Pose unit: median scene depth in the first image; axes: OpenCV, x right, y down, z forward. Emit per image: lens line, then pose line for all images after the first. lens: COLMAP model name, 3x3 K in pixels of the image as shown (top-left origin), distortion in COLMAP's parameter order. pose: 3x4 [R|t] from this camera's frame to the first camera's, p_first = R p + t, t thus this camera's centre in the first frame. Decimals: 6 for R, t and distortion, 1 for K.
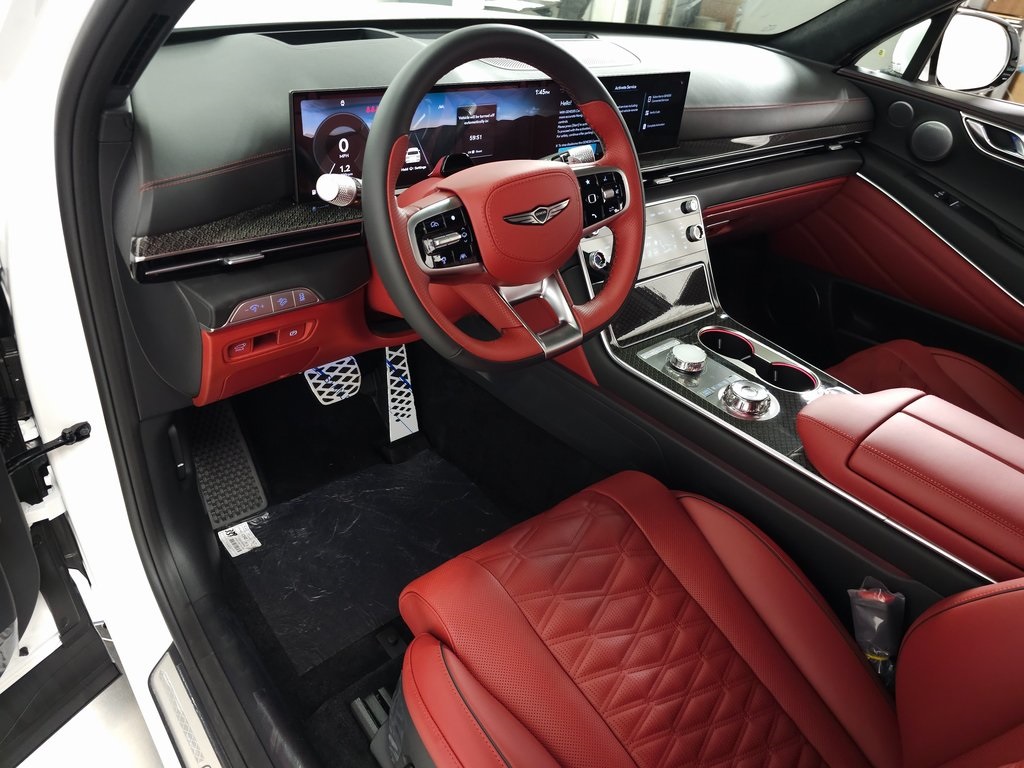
lens RADIAL K [[702.9, 0, 541.5], [0, 702.9, 388.1], [0, 0, 1]] dist [0.046045, -0.054795]
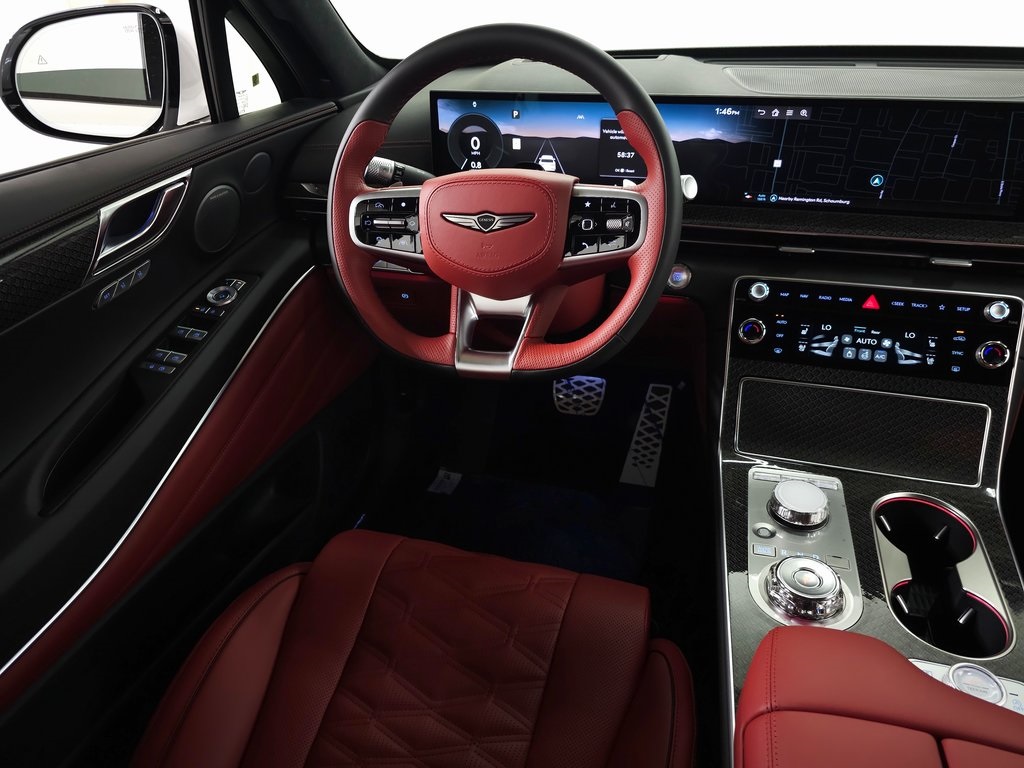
lens RADIAL K [[702.9, 0, 512.9], [0, 702.9, 380.8], [0, 0, 1]] dist [0.046045, -0.054795]
pose [[0.532402, 0.312301, -0.786776, 0.452776], [-0.401550, 0.911400, 0.090045, -0.082651], [0.745189, 0.267990, 0.610635, 0.300809]]
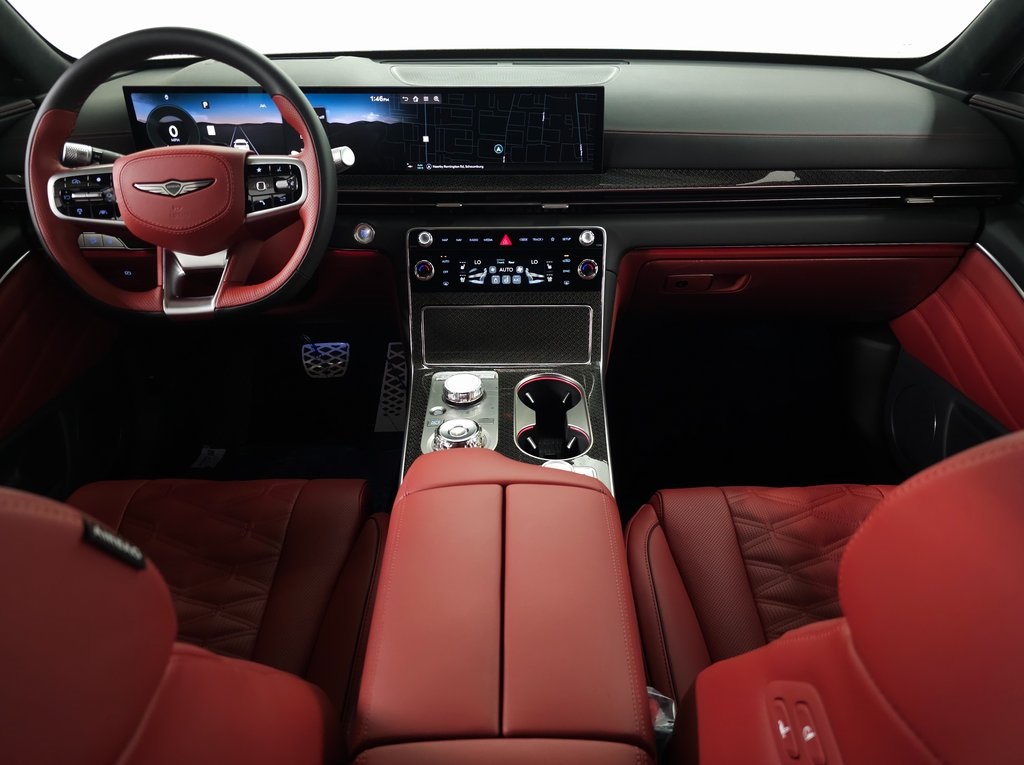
lens RADIAL K [[702.9, 0, 521.6], [0, 702.9, 389.0], [0, 0, 1]] dist [0.046045, -0.054795]
pose [[0.760466, 0.225635, -0.608917, 0.658833], [-0.289681, 0.957097, -0.007124, -0.049124], [0.581185, 0.181809, 0.793202, 0.282559]]
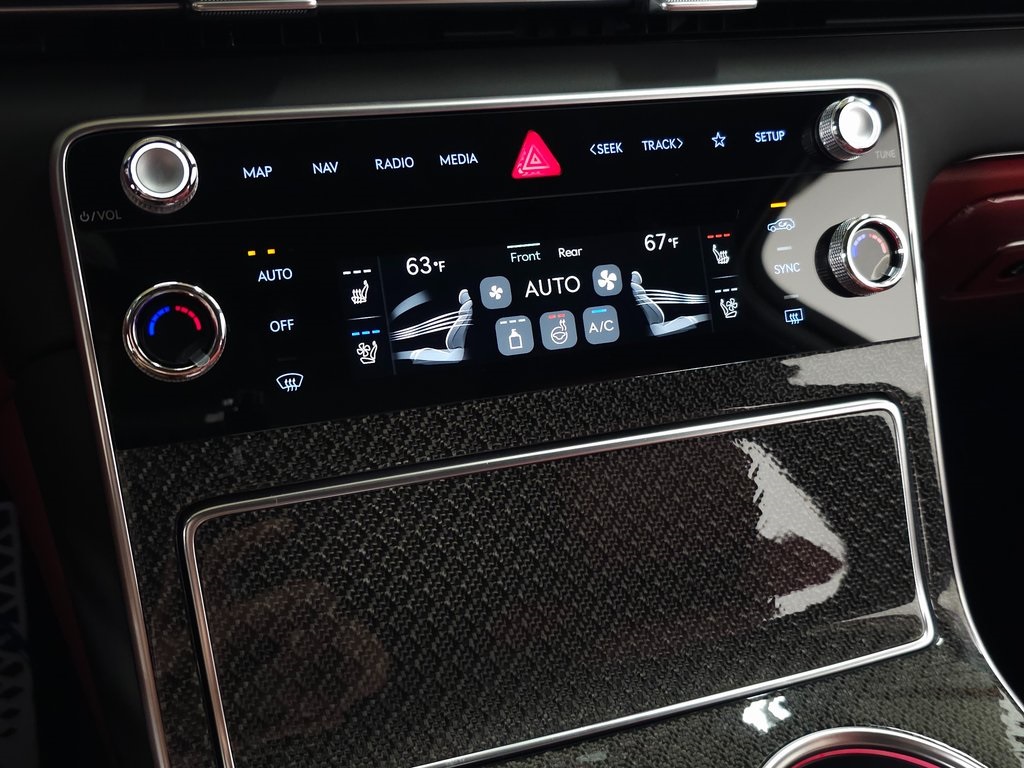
lens RADIAL K [[1104.6, 0, 526.6], [0, 1104.6, 384.2], [0, 0, 1]] dist [0.064345, 0.000000]
pose [[0.934809, 0.117779, -0.335053, 0.222314], [-0.152551, 0.985106, -0.079336, -0.131023], [0.320718, 0.125277, 0.938853, 0.615582]]
